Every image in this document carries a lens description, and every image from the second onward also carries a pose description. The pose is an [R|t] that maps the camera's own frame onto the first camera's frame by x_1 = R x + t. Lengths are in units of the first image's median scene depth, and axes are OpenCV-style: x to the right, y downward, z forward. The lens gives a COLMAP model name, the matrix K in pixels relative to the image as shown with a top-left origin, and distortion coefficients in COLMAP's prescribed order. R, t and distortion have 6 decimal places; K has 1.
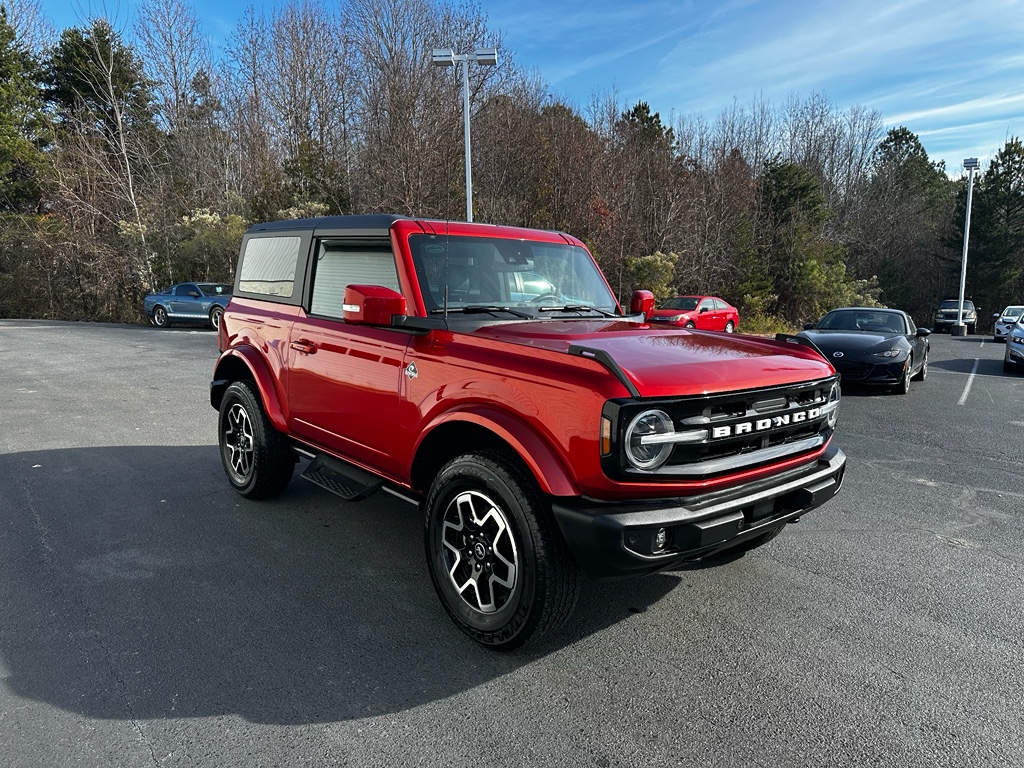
lens RADIAL K [[718.5, 0, 512.0], [0, 718.5, 384.0], [0, 0, 1]] dist [0.108486, -0.094130]
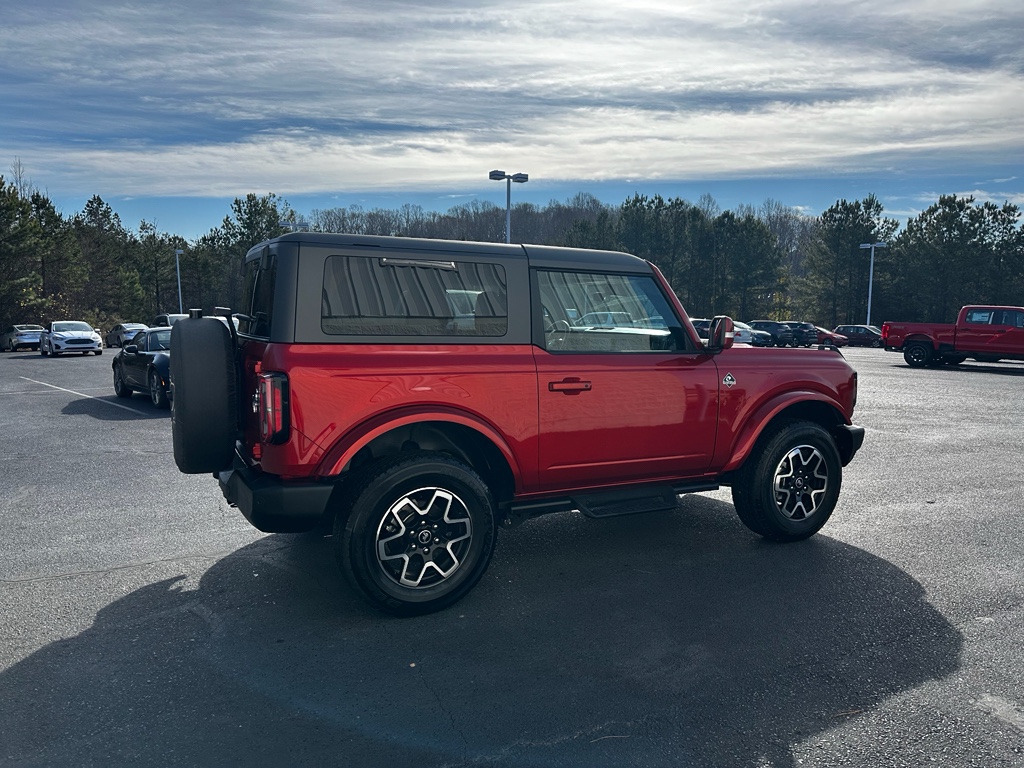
lens RADIAL K [[745.2, 0, 508.9], [0, 745.2, 383.6], [0, 0, 1]] dist [0.041366, -0.055761]
pose [[0.236523, -0.117995, 0.964435, -0.117103], [0.138919, 0.986508, 0.086626, -0.014087], [-0.961644, 0.113489, 0.249723, 0.079240]]
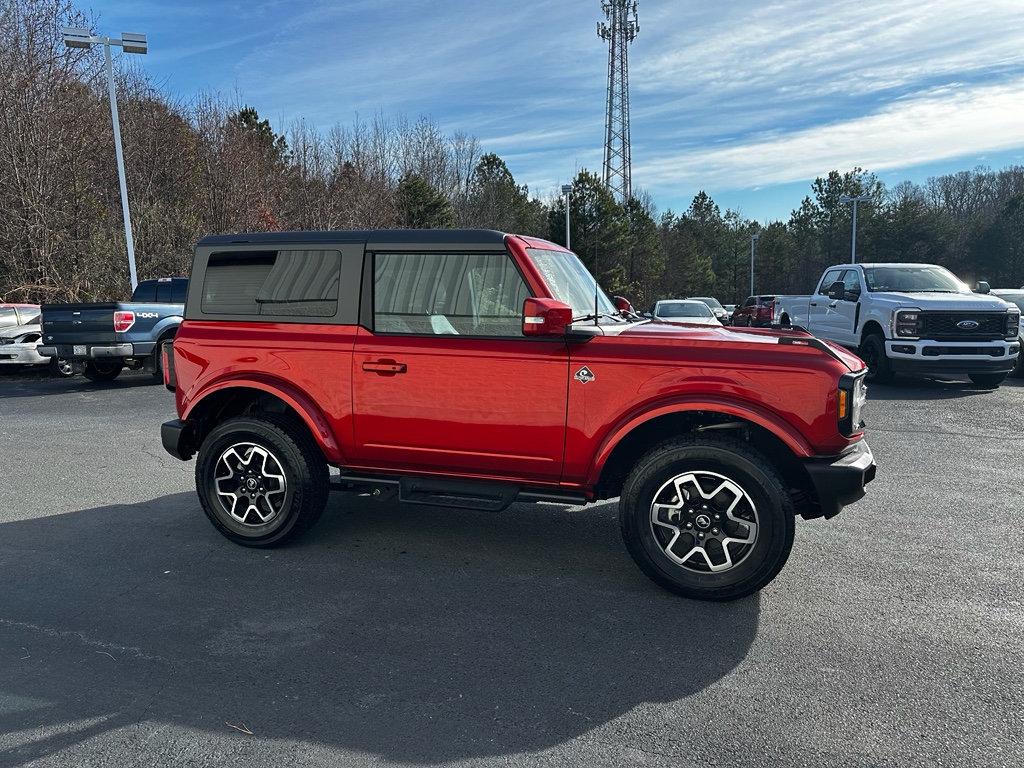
lens RADIAL K [[738.5, 0, 512.0], [0, 738.5, 384.0], [0, 0, 1]] dist [0.047126, -0.056462]
pose [[0.866443, -0.092976, 0.490543, -0.058572], [0.101954, 0.994753, 0.008461, -0.001933], [-0.488755, 0.042681, 0.871376, 0.007189]]
